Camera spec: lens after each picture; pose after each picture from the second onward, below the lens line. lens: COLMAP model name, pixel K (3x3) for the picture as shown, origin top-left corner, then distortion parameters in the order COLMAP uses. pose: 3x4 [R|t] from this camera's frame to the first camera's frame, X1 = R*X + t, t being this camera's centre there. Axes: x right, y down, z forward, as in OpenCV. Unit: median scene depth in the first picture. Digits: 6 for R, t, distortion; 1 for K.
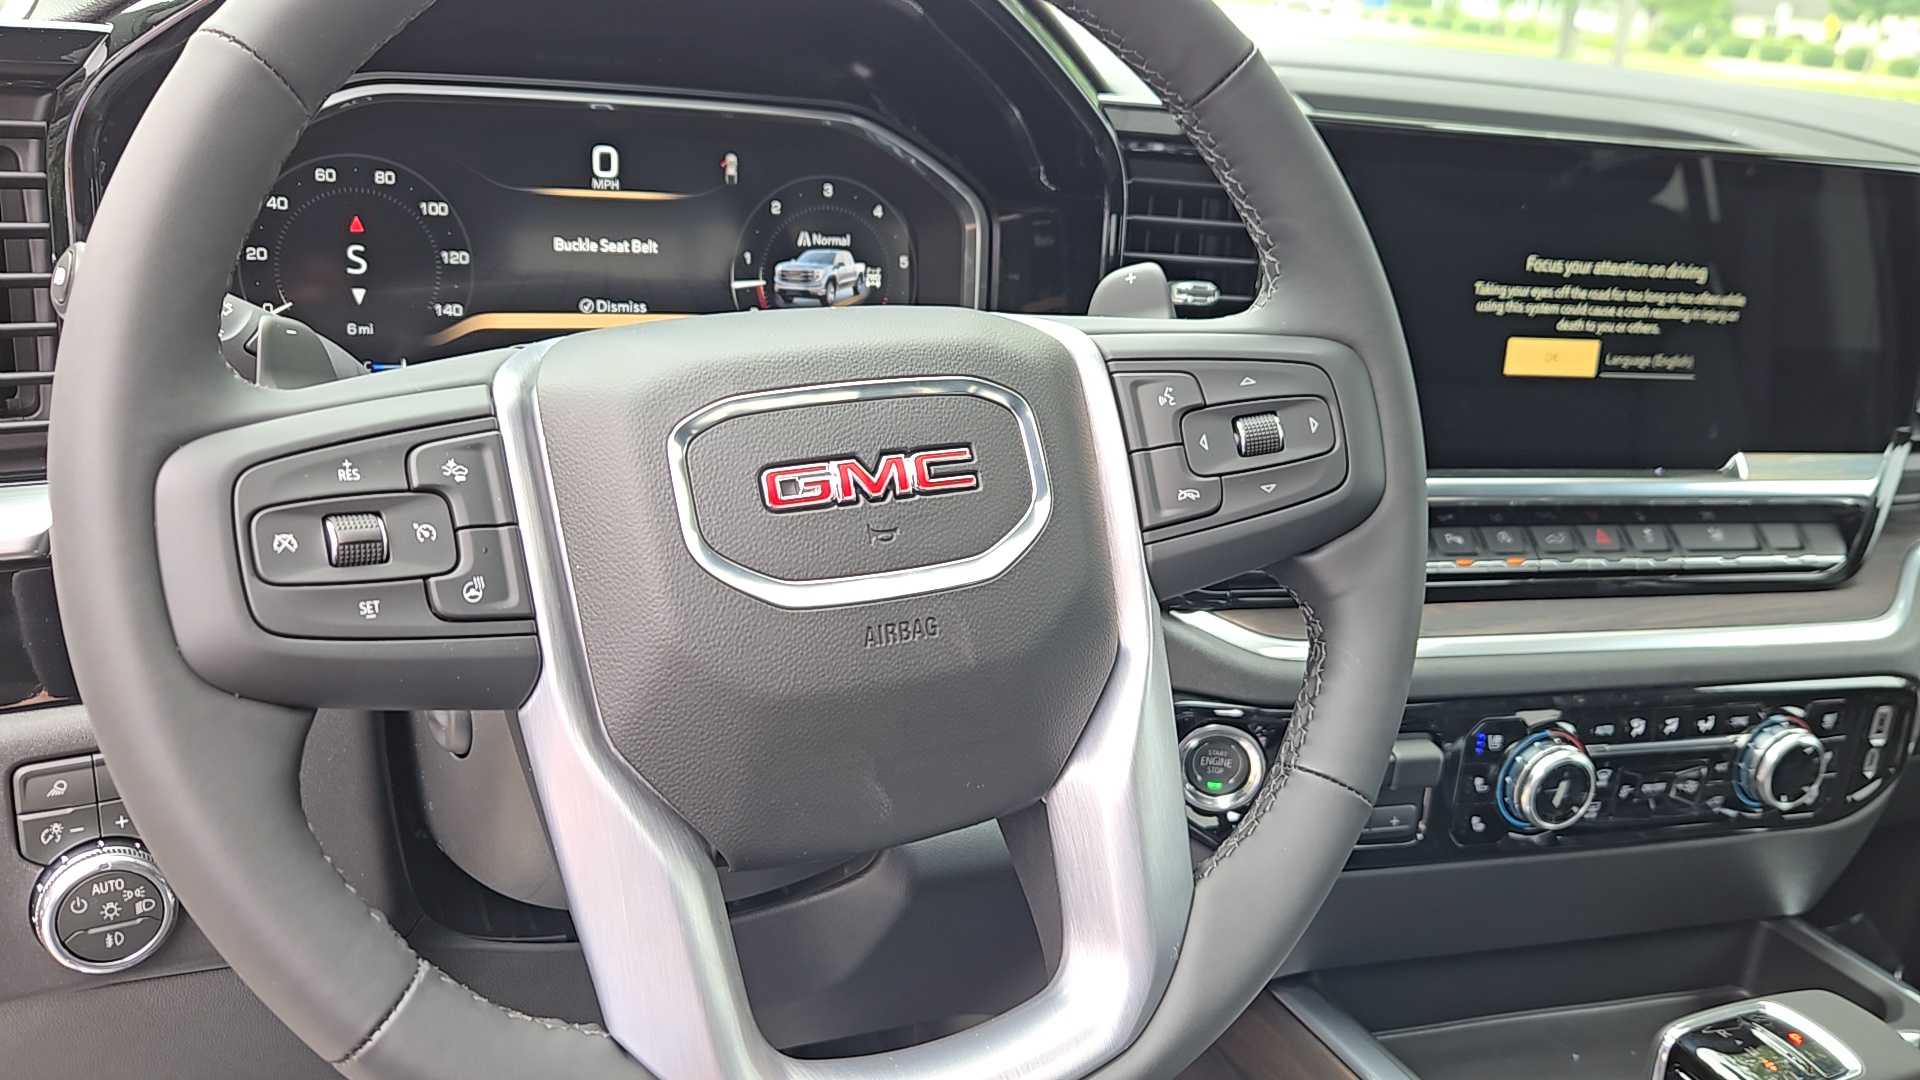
lens RADIAL K [[1605.2, 0, 948.4], [0, 1605.2, 532.8], [0, 0, 1]] dist [0.007907, -0.020163]
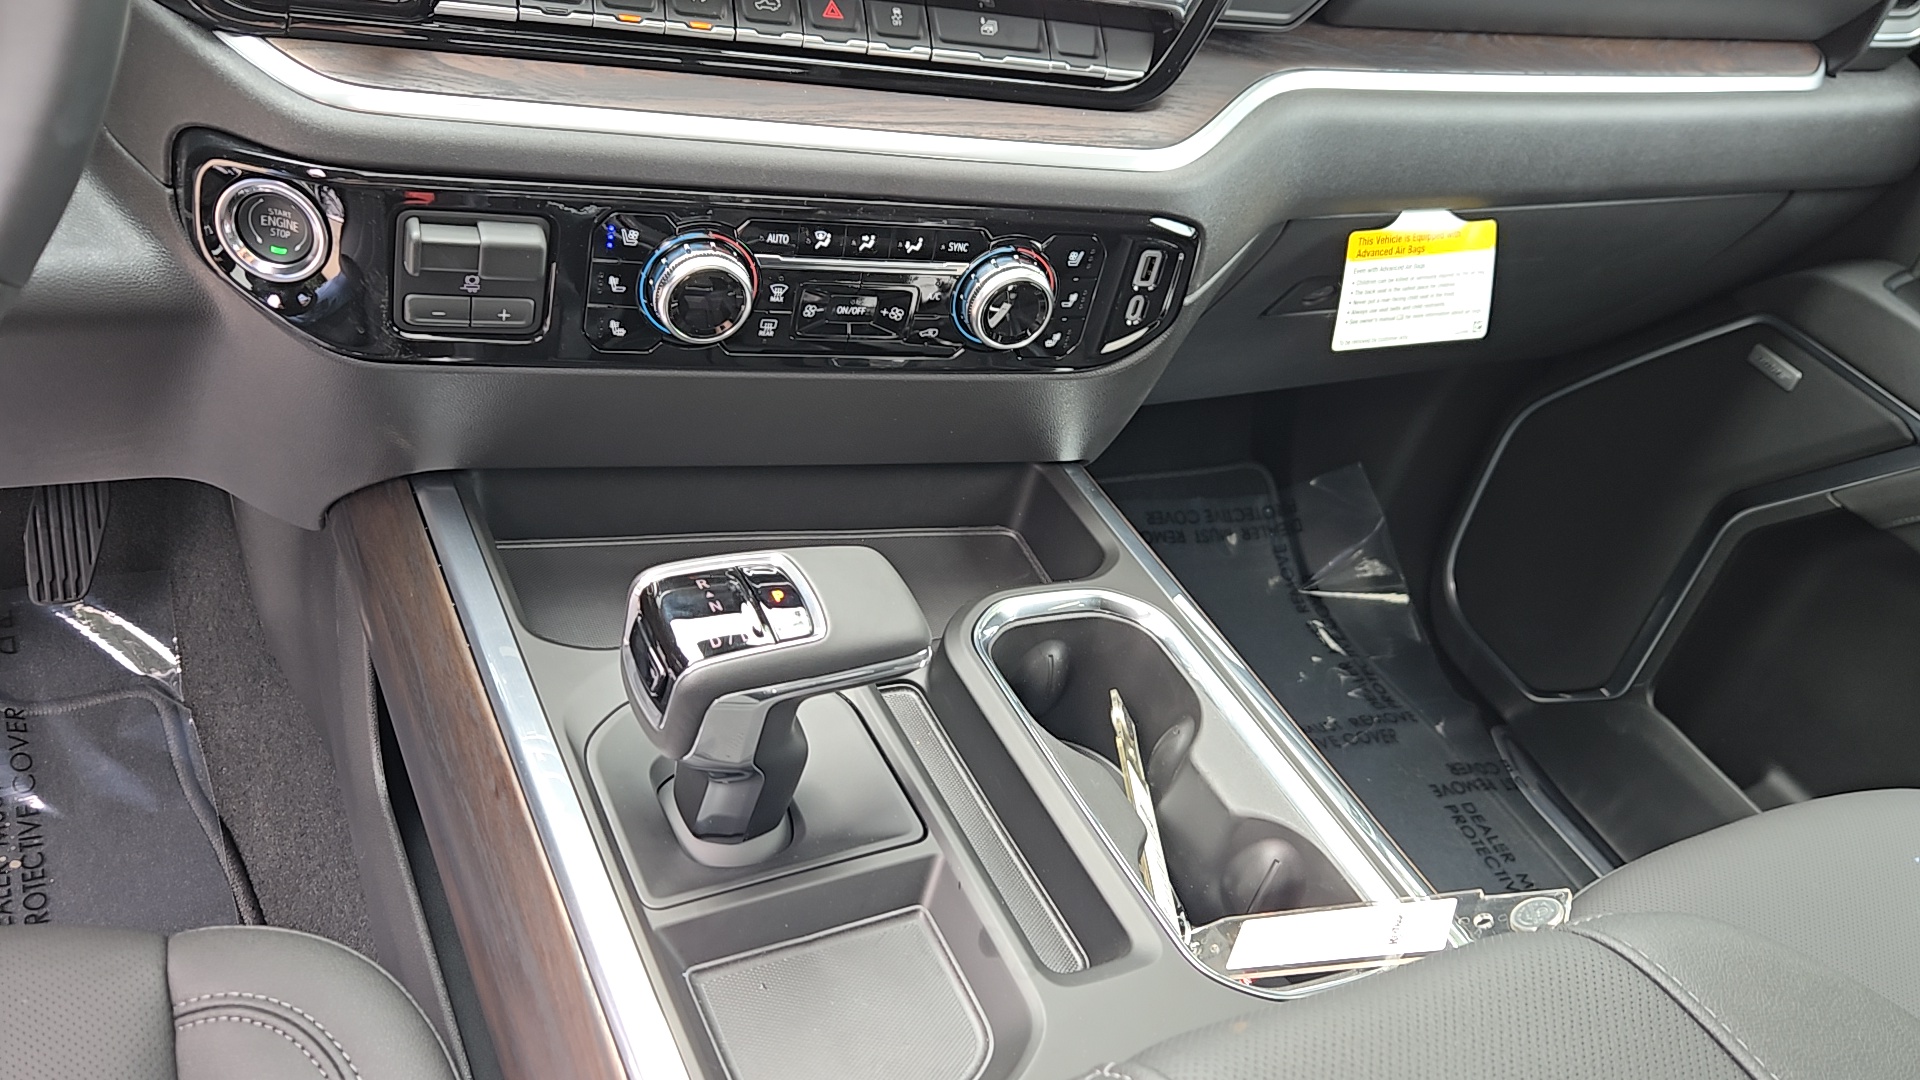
lens RADIAL K [[1605.2, 0, 948.4], [0, 1605.2, 532.8], [0, 0, 1]] dist [0.007907, -0.020163]
pose [[0.989692, 0.091907, 0.109835, 0.434677], [-0.122289, 0.941479, 0.314107, -0.012406], [-0.074539, -0.324301, 0.943013, 0.123593]]
